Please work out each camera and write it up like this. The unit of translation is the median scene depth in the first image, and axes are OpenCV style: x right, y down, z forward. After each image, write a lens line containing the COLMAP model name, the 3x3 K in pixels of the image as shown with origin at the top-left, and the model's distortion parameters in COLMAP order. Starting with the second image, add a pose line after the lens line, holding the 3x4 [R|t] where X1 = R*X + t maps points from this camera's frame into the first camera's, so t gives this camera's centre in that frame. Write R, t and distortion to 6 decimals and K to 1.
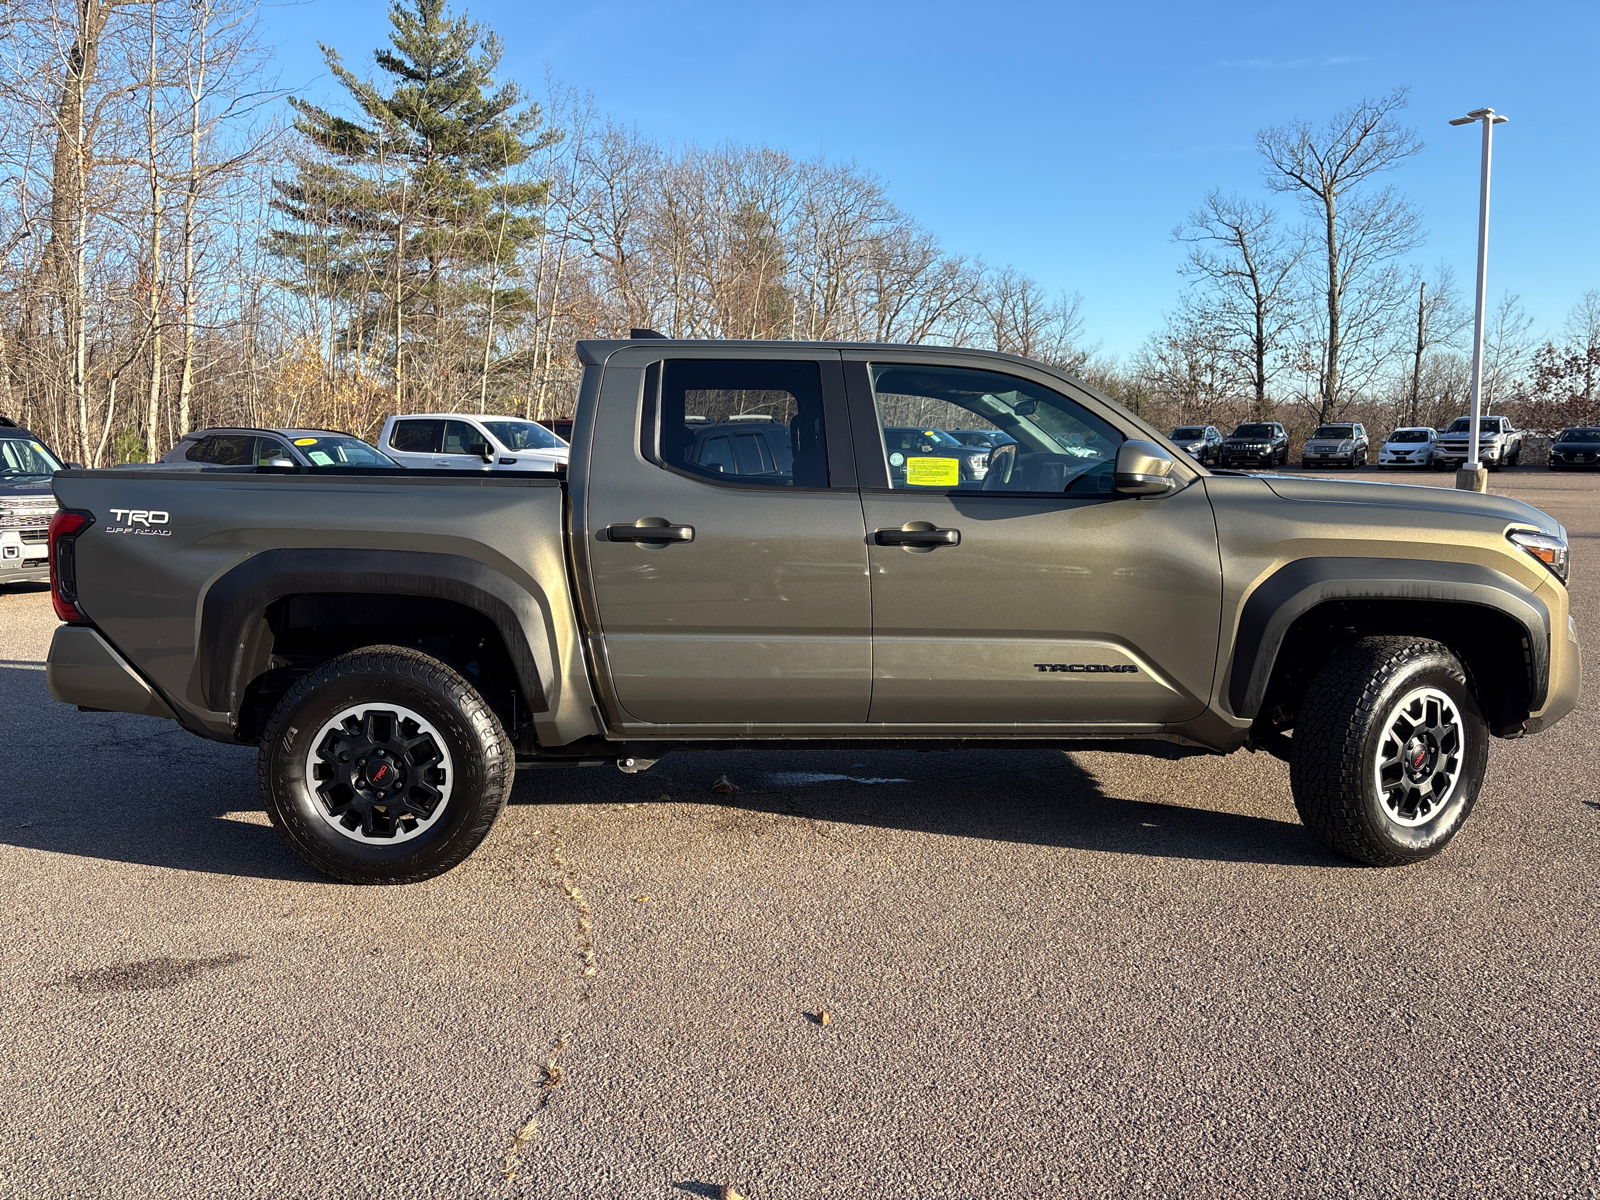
lens RADIAL K [[1251.4, 0, 789.2], [0, 1251.4, 594.6], [0, 0, 1]] dist [0.028437, -0.006566]
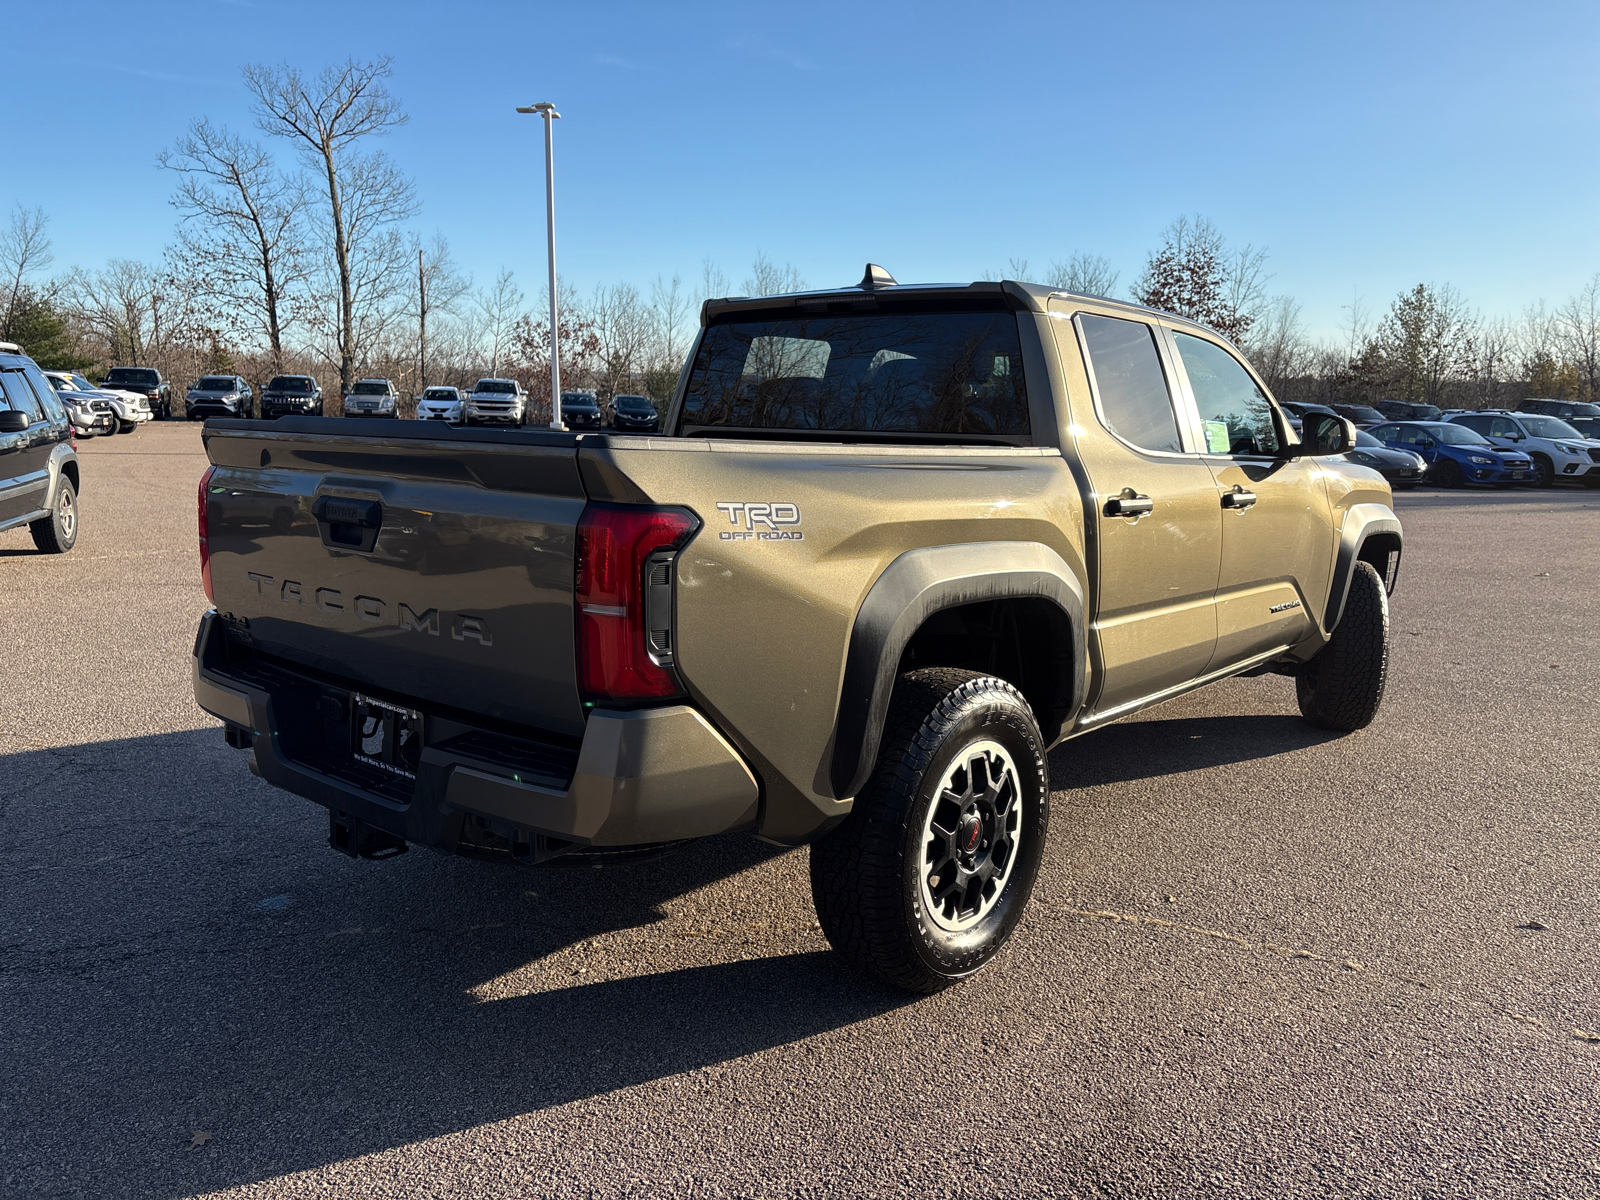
lens RADIAL K [[1238.0, 0, 800.0], [0, 1238.0, 600.0], [0, 0, 1]] dist [0.034522, 0.001058]
pose [[0.652916, -0.096789, 0.751220, -0.108910], [0.065188, 0.995302, 0.071580, -0.006907], [-0.754620, 0.002235, 0.656159, 0.067258]]
